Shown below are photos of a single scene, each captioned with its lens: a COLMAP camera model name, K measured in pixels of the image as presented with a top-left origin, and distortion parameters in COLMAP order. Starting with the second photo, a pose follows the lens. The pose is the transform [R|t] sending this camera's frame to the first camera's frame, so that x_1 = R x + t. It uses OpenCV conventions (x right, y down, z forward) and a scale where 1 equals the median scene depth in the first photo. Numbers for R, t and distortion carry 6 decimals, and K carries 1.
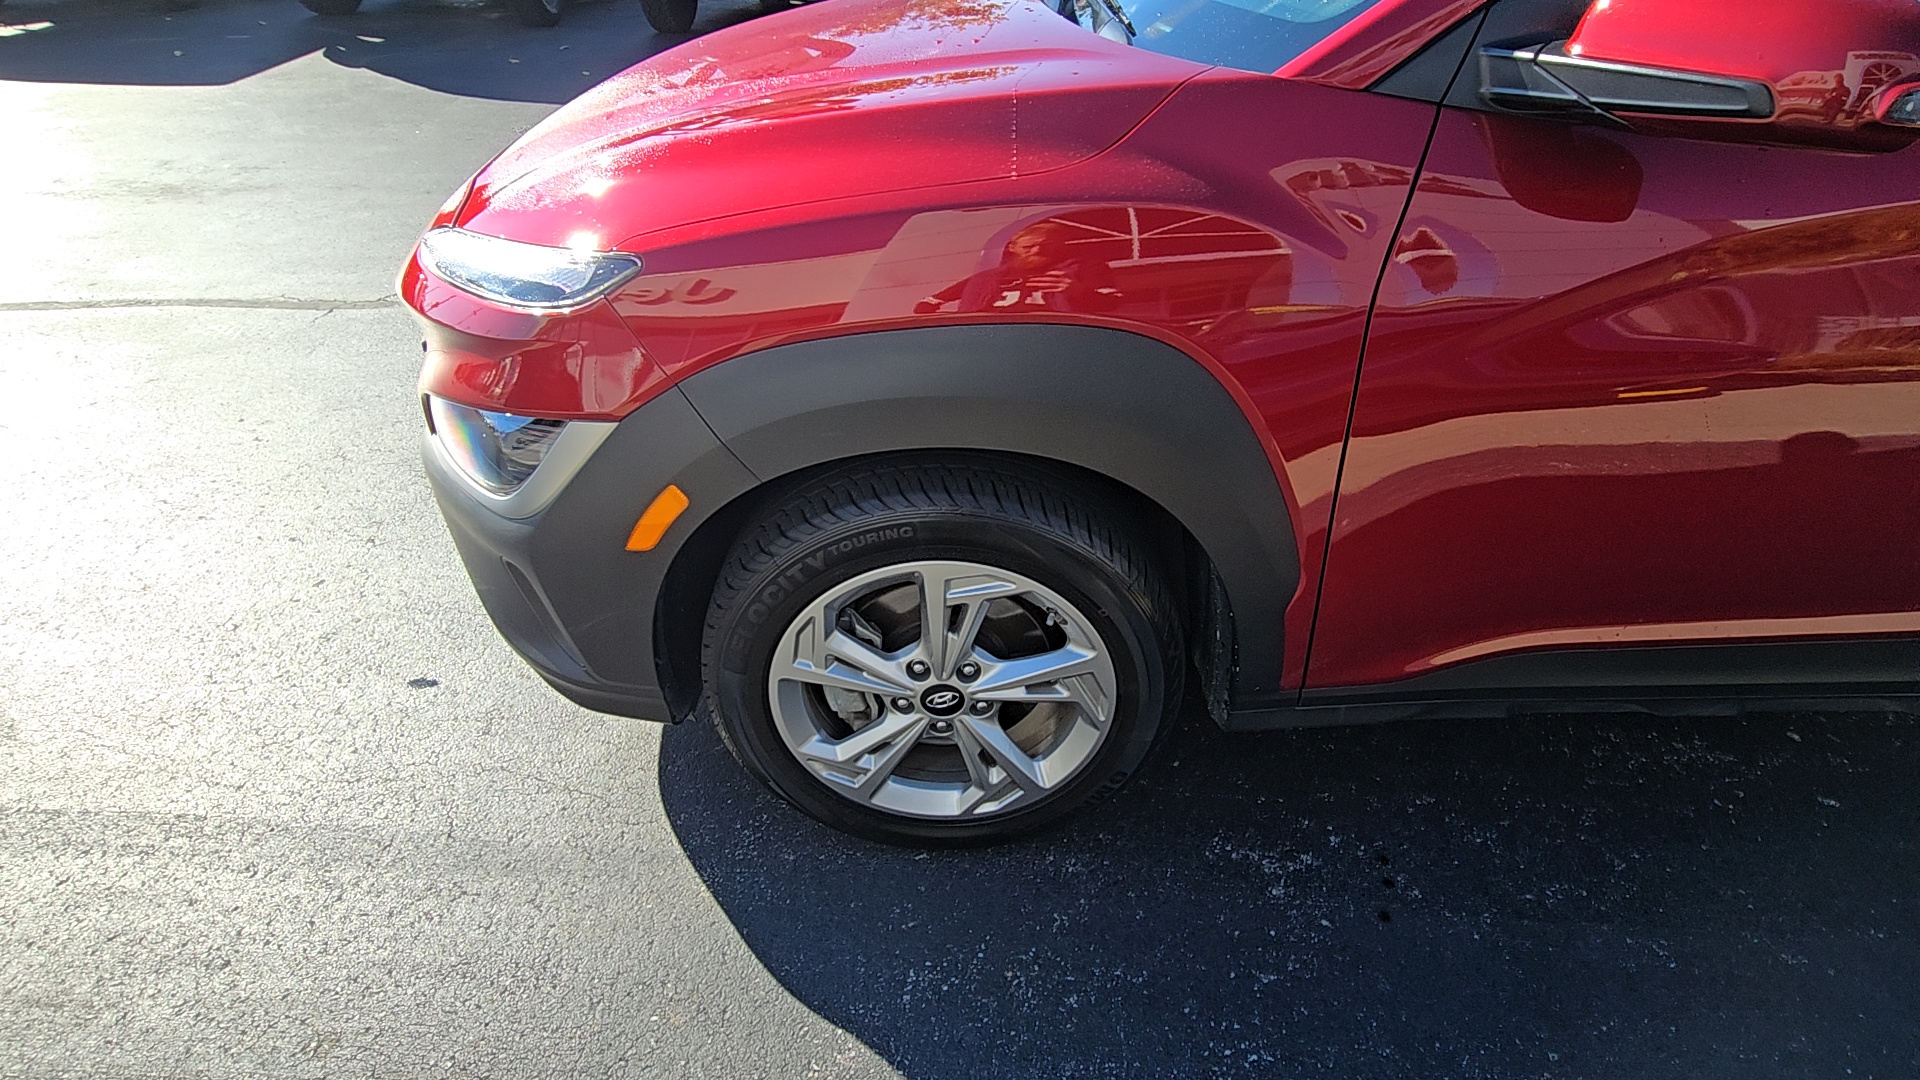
lens RADIAL K [[965.3, 0, 960.7], [0, 965.3, 549.0], [0, 0, 1]] dist [0.000900, -0.001697]
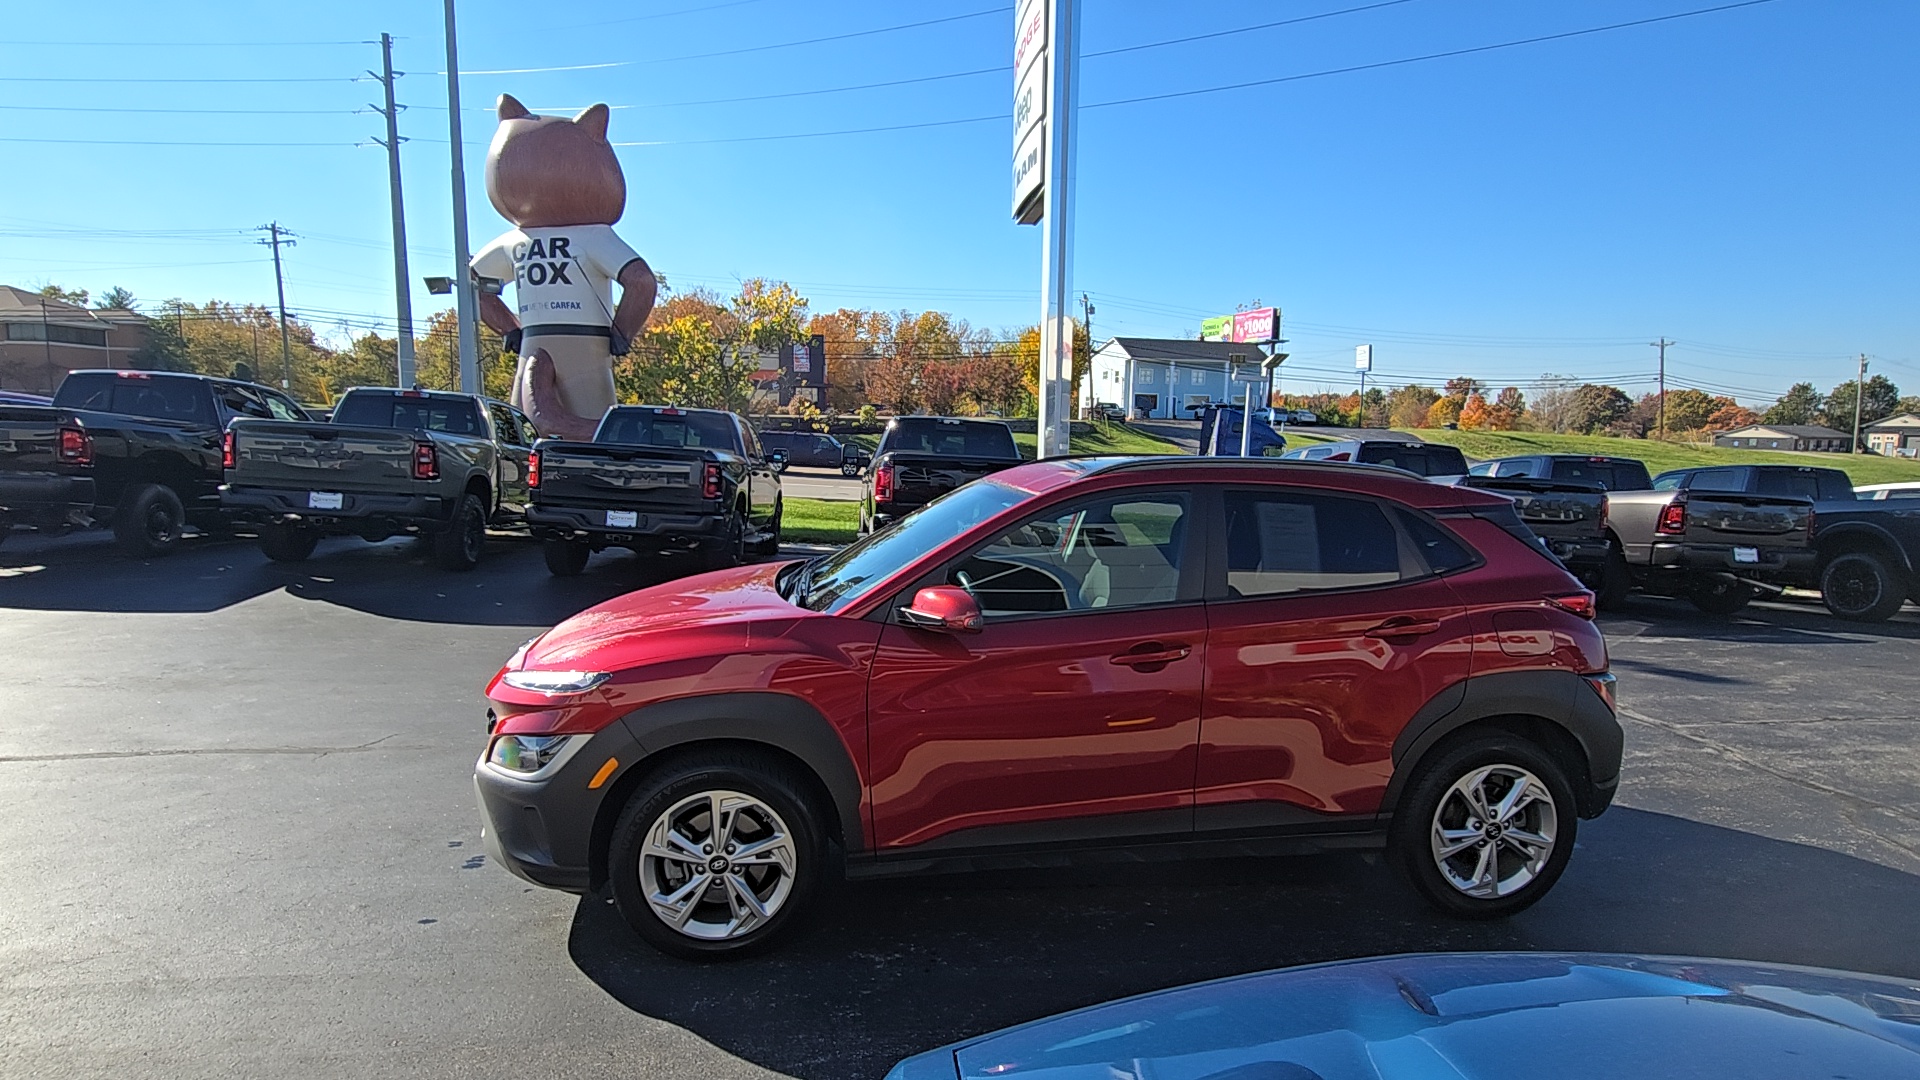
lens RADIAL K [[965.3, 0, 950.2], [0, 965.3, 540.8], [0, 0, 1]] dist [0.000900, -0.001697]
pose [[0.989928, 0.008898, 0.141295, 0.188528], [0.062294, 0.868841, -0.491156, 0.631460], [-0.127133, 0.495011, 0.859536, -1.355467]]
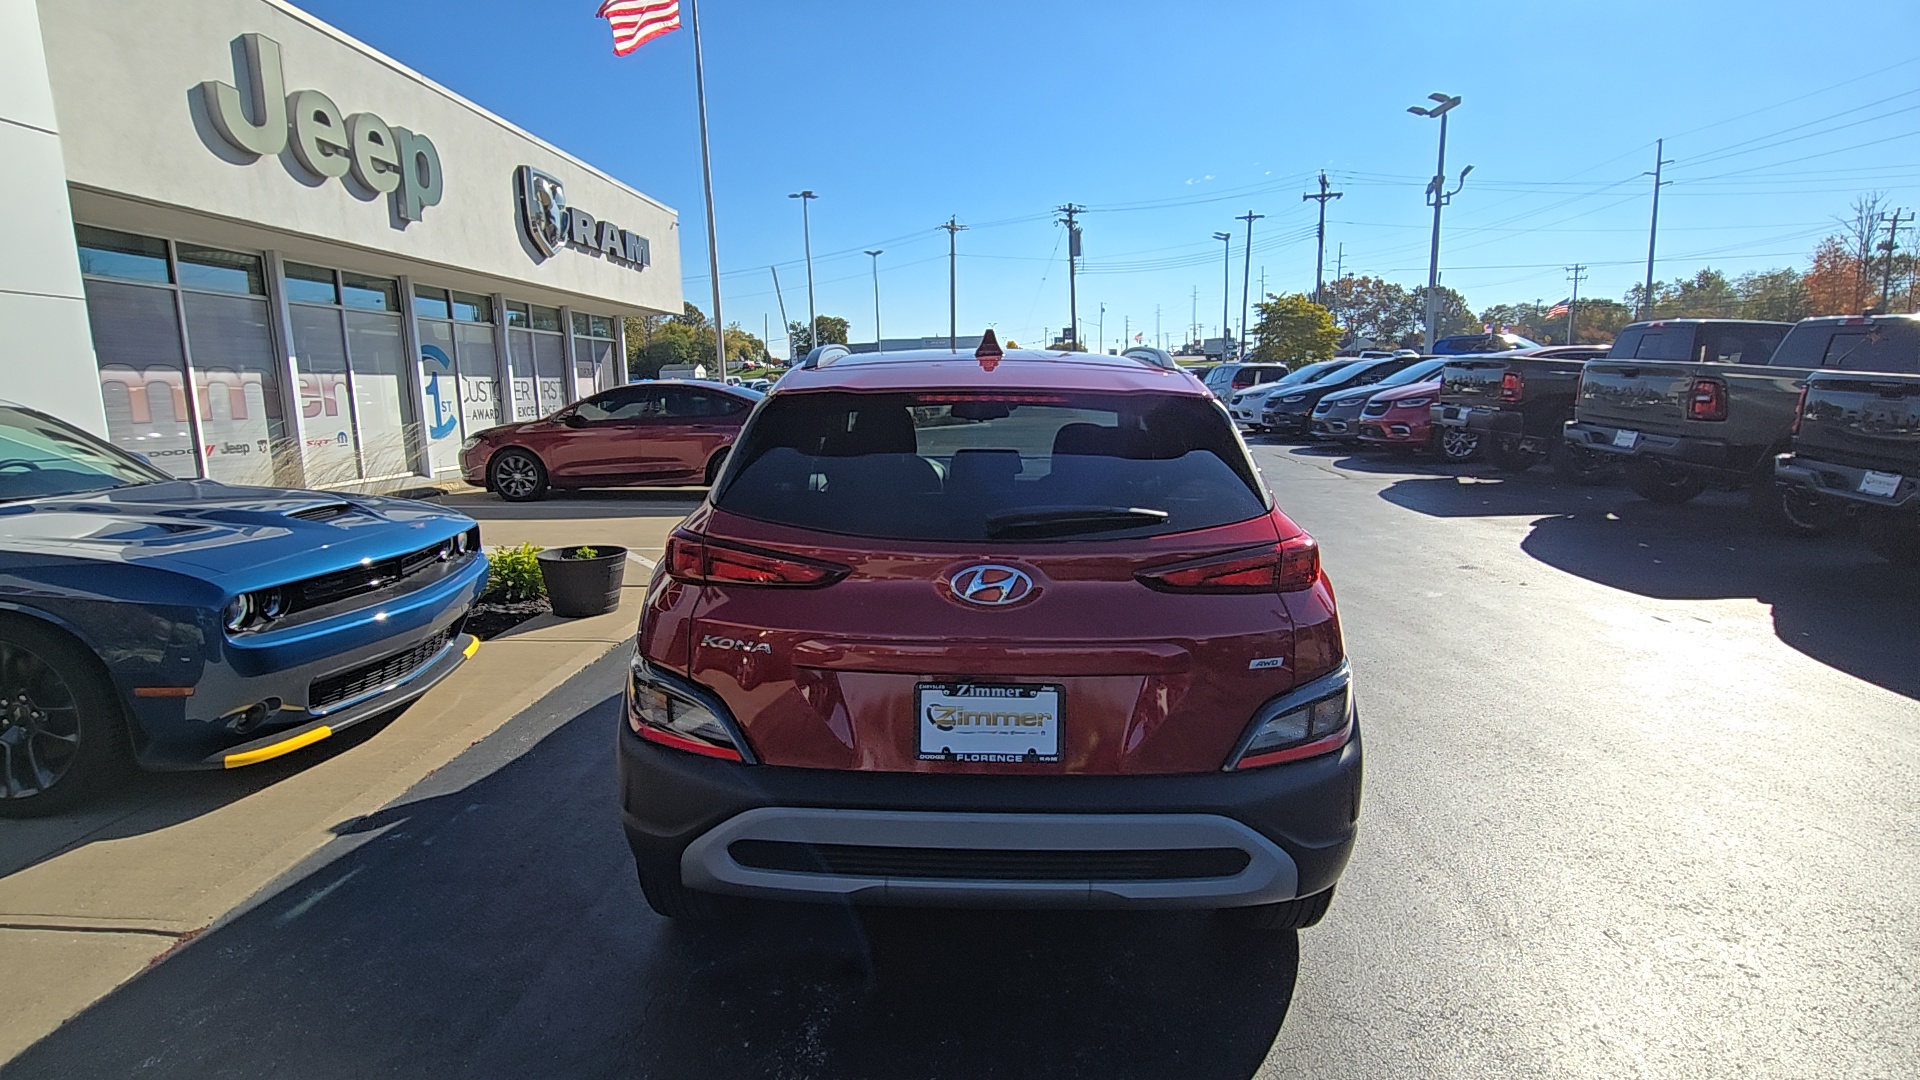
lens RADIAL K [[965.3, 0, 952.1], [0, 965.3, 546.0], [0, 0, 1]] dist [0.000900, -0.001697]
pose [[-0.019823, 0.171153, -0.985045, 4.058857], [-0.583833, 0.797827, 0.150373, -1.008812], [0.811632, 0.578082, 0.084109, 1.121182]]
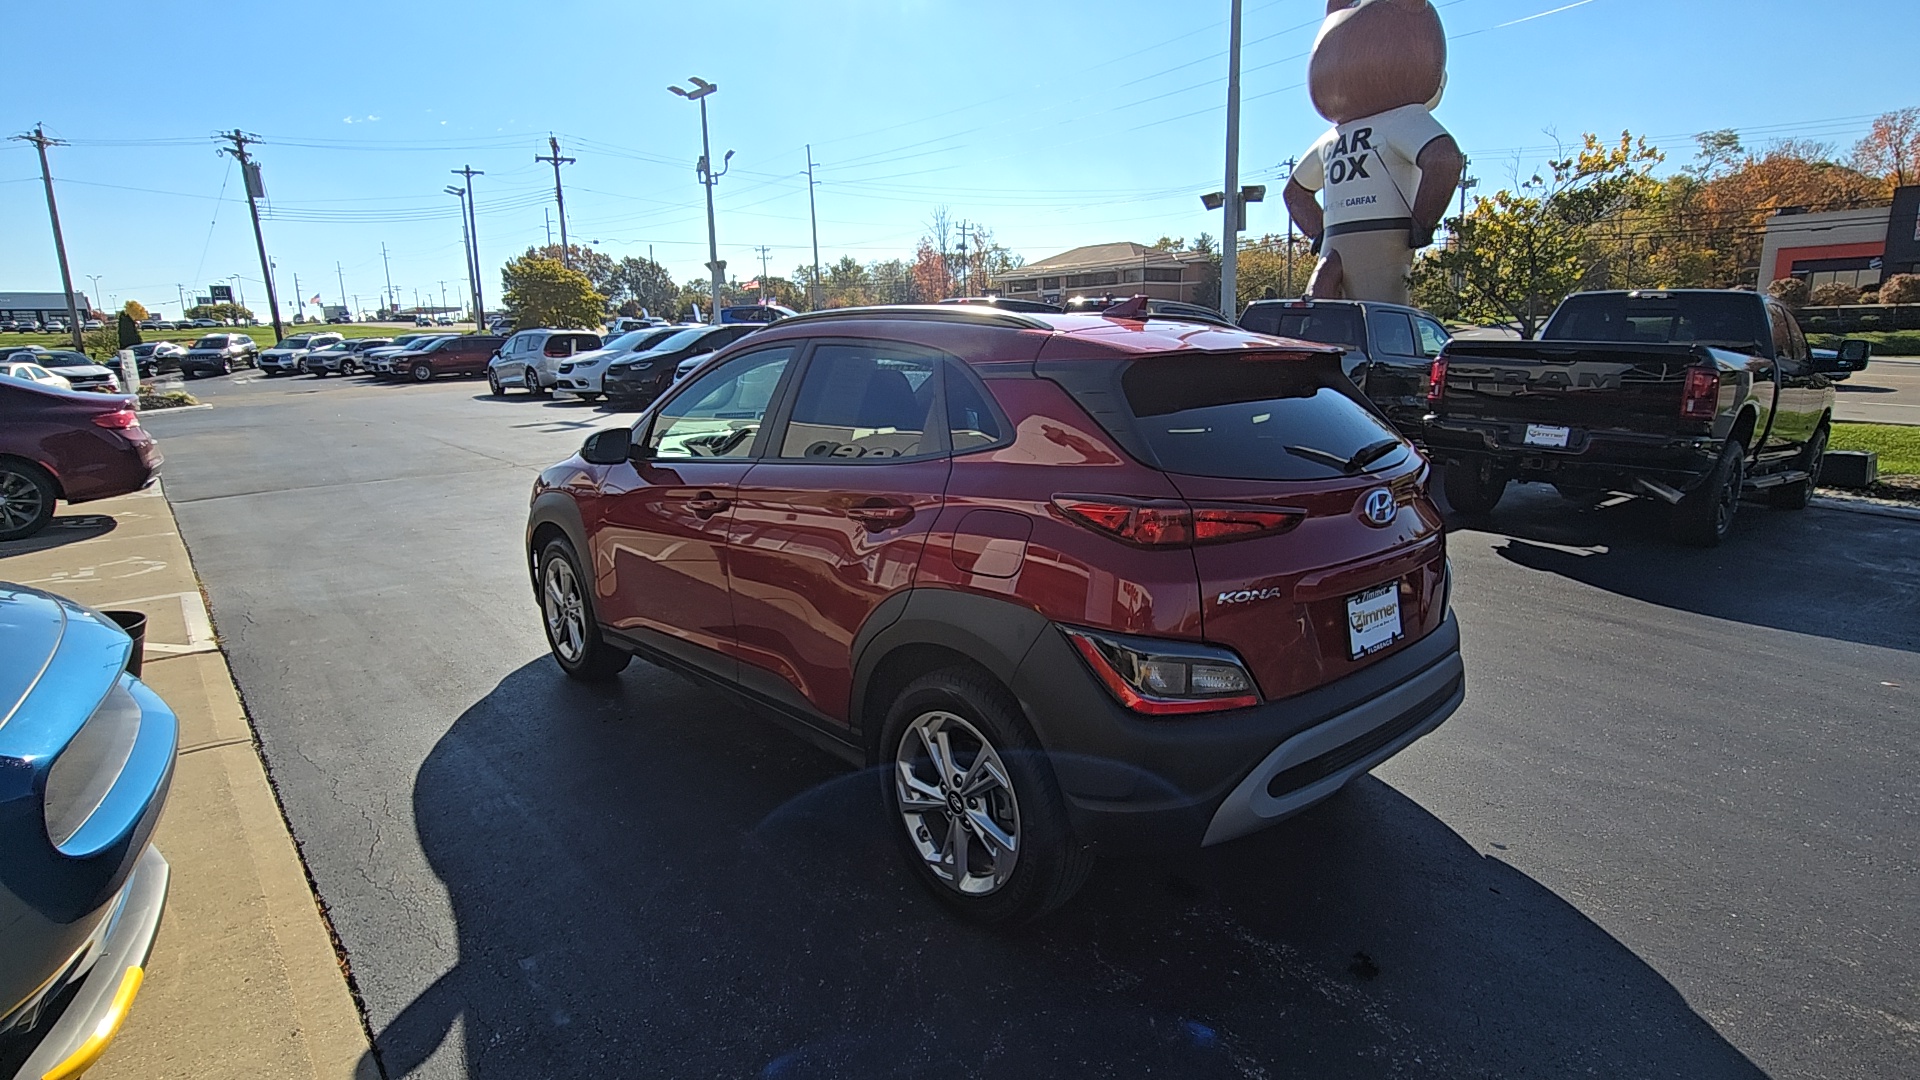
lens RADIAL K [[965.3, 0, 952.0], [0, 965.3, 546.2], [0, 0, 1]] dist [0.000900, -0.001697]
pose [[0.674886, 0.147059, -0.723120, 3.367513], [-0.425501, 0.878177, -0.218527, 0.091921], [0.602891, 0.455169, 0.655243, -0.406067]]
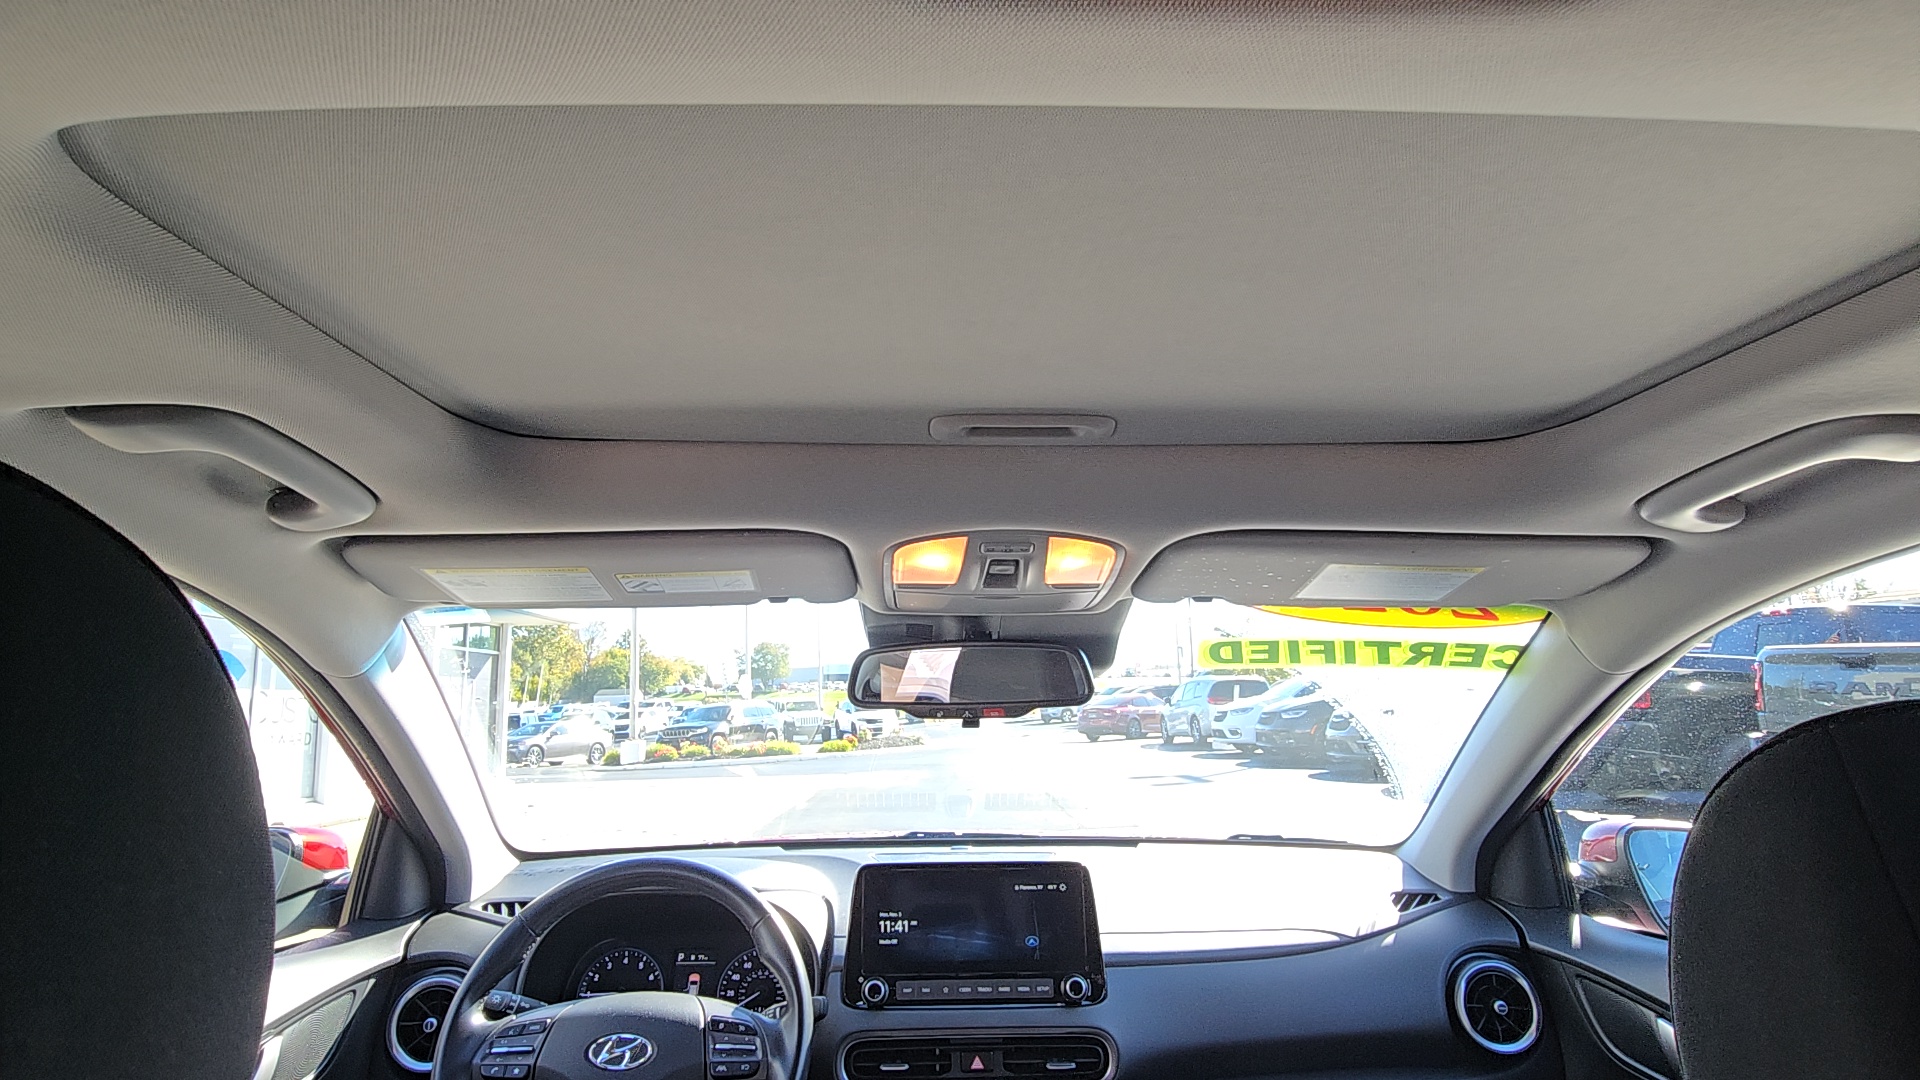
lens RADIAL K [[965.3, 0, 952.3], [0, 965.3, 555.1], [0, 0, 1]] dist [0.000900, -0.001697]
pose [[0.036076, -0.150411, -0.987965, 1.524767], [-0.577558, 0.803649, -0.143439, -0.895580], [0.815552, 0.575782, -0.057879, 1.180027]]
